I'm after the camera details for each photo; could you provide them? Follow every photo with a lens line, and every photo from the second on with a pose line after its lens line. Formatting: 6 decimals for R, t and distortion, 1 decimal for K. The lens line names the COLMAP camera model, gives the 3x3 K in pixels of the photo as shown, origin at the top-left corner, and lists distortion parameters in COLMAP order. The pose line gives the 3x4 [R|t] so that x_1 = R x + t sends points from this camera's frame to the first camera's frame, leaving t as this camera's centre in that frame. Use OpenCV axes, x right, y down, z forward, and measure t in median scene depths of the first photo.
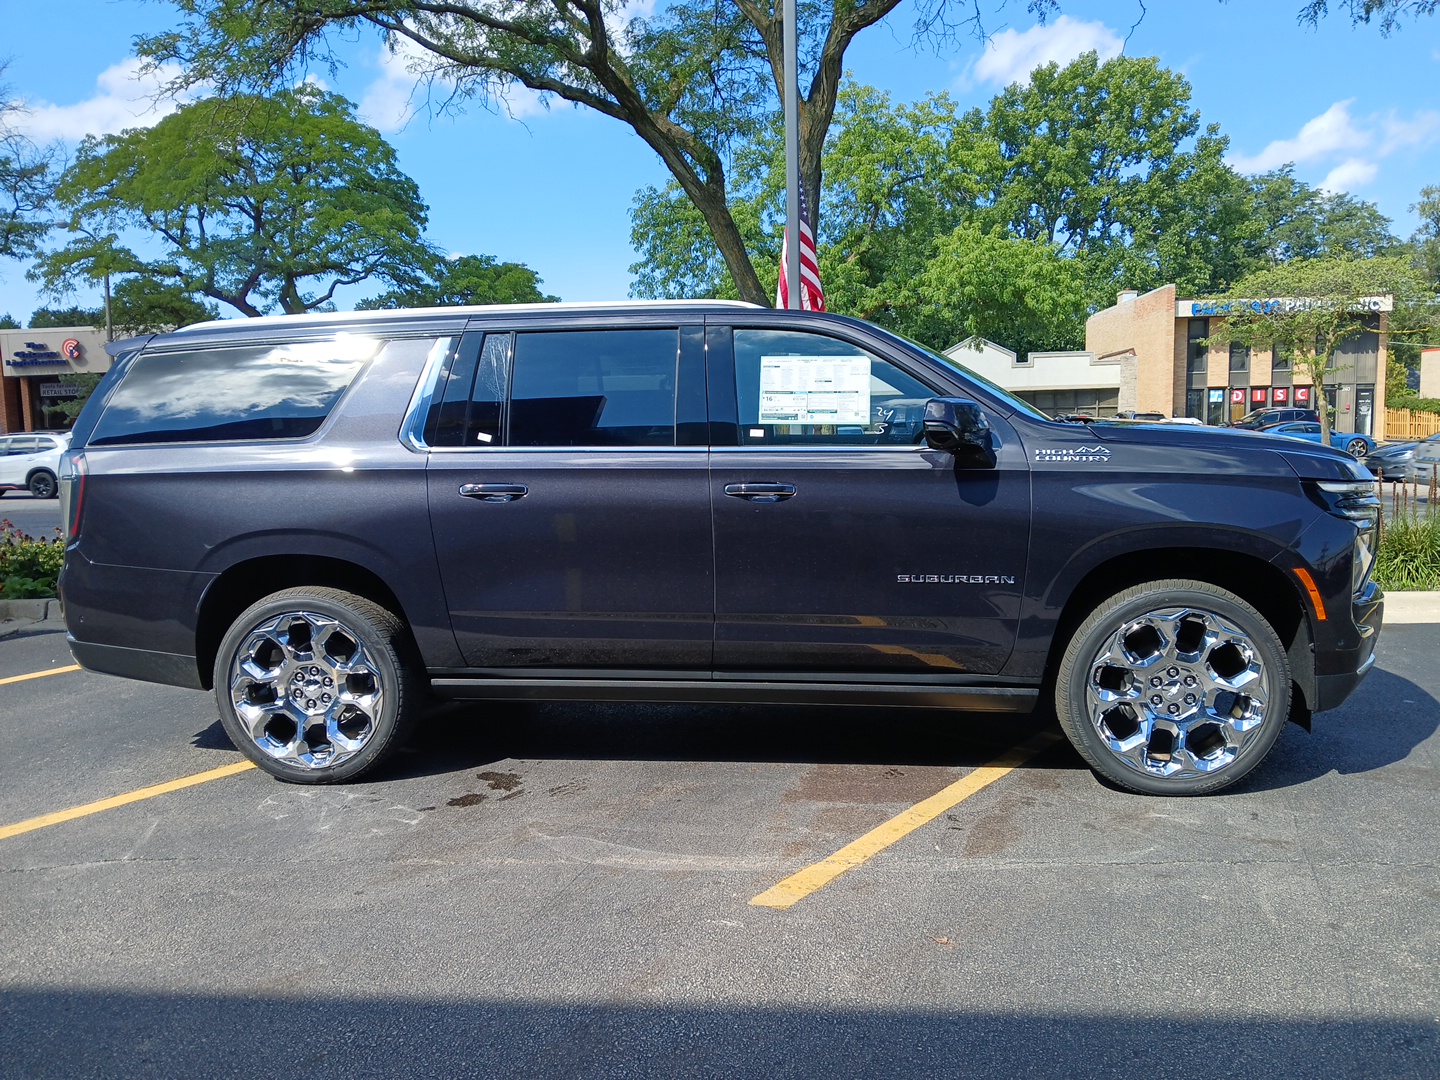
lens RADIAL K [[1097.3, 0, 718.0], [0, 1097.3, 556.3], [0, 0, 1]] dist [0.098111, -0.184385]
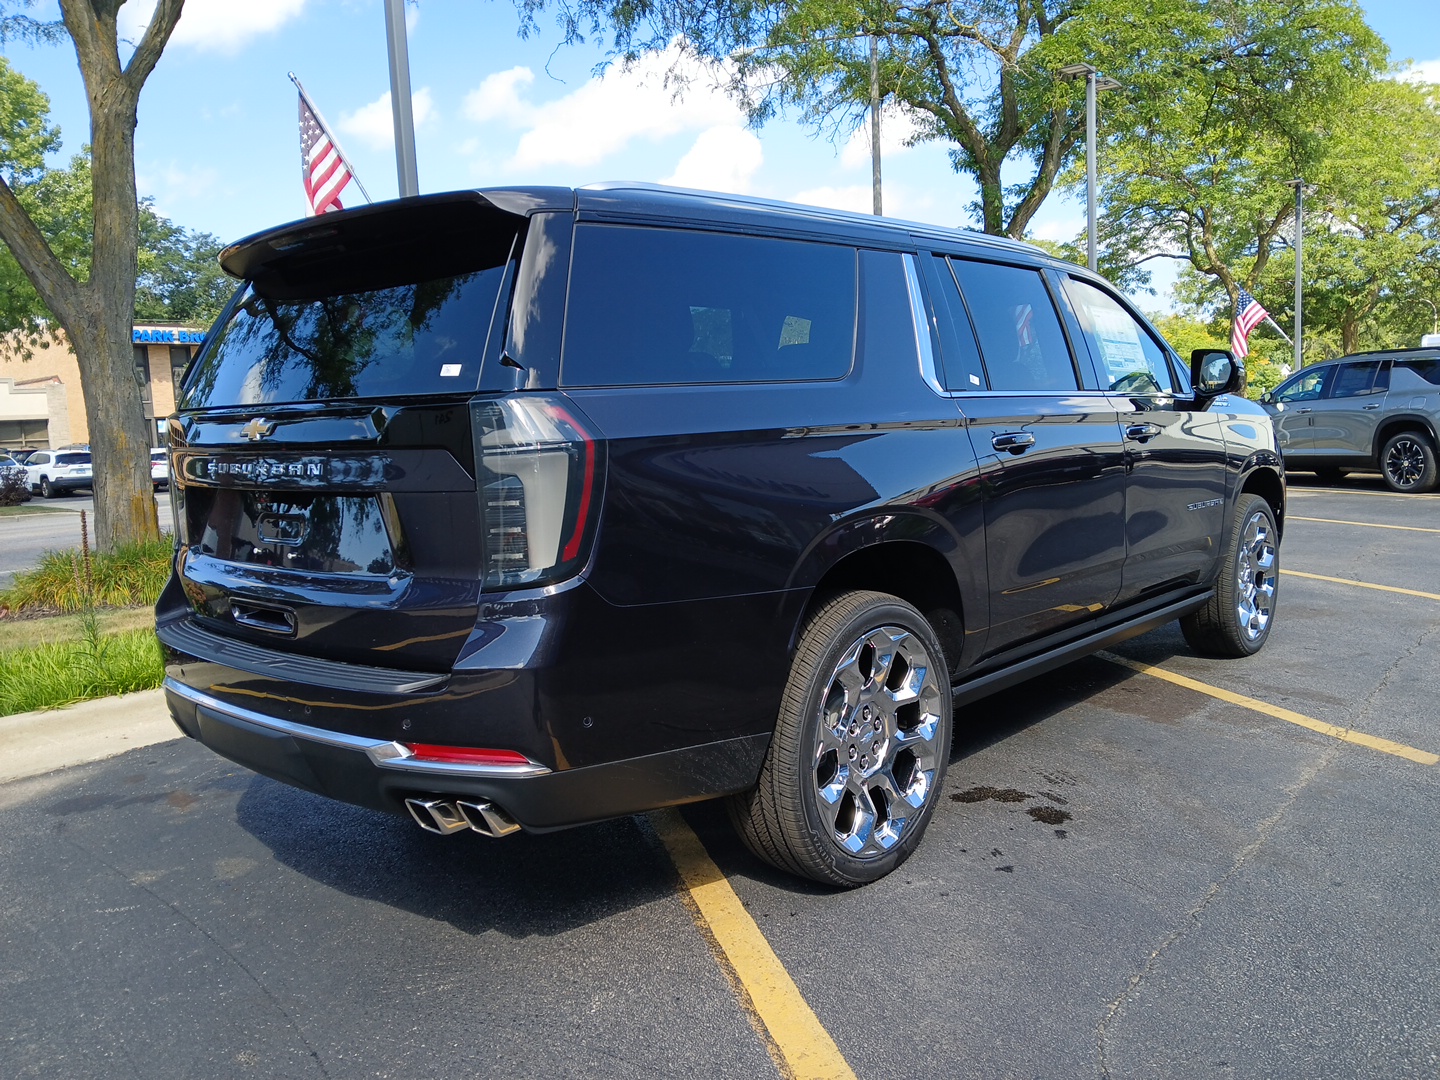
lens RADIAL K [[1110.8, 0, 719.3], [0, 1110.8, 578.4], [0, 0, 1]] dist [0.006825, -0.034063]
pose [[0.570612, -0.117444, 0.812779, -1.004978], [0.128277, 0.990319, 0.053041, -0.031095], [-0.811139, 0.073995, 0.580153, 0.690218]]
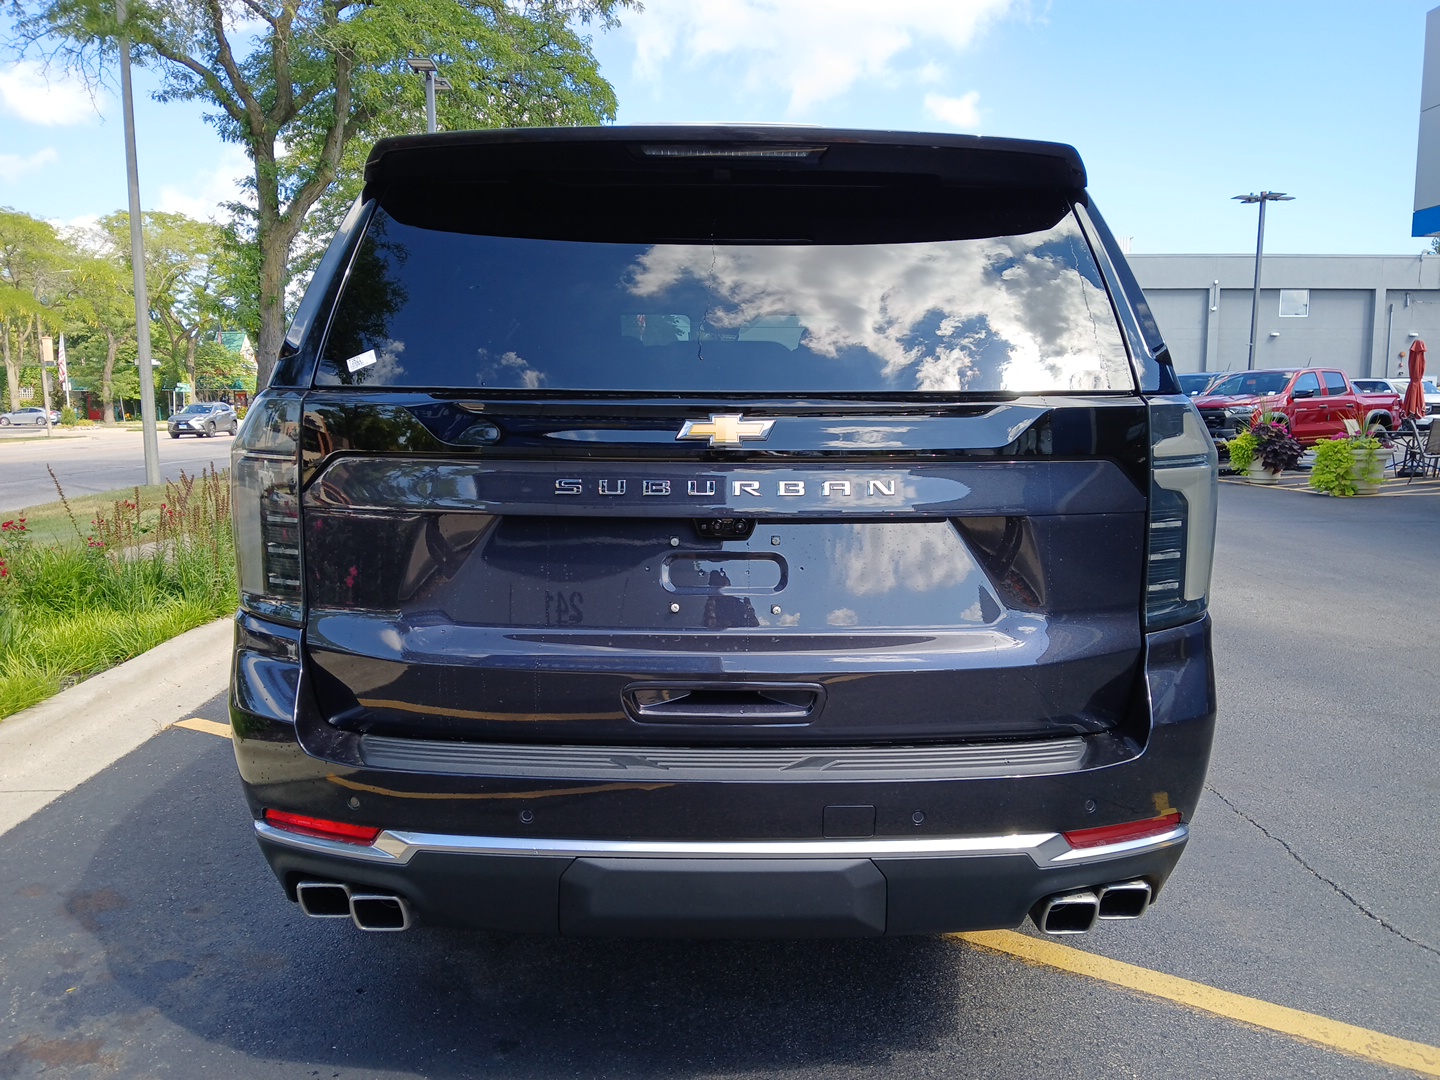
lens RADIAL K [[1110.2, 0, 720.3], [0, 1110.2, 600.0], [0, 0, 1]] dist [-0.032973, 0.002047]
pose [[-0.121190, -0.155784, 0.980329, -1.051253], [0.122551, 0.977704, 0.170517, -0.120658], [-0.985035, 0.140805, -0.099397, 1.309901]]
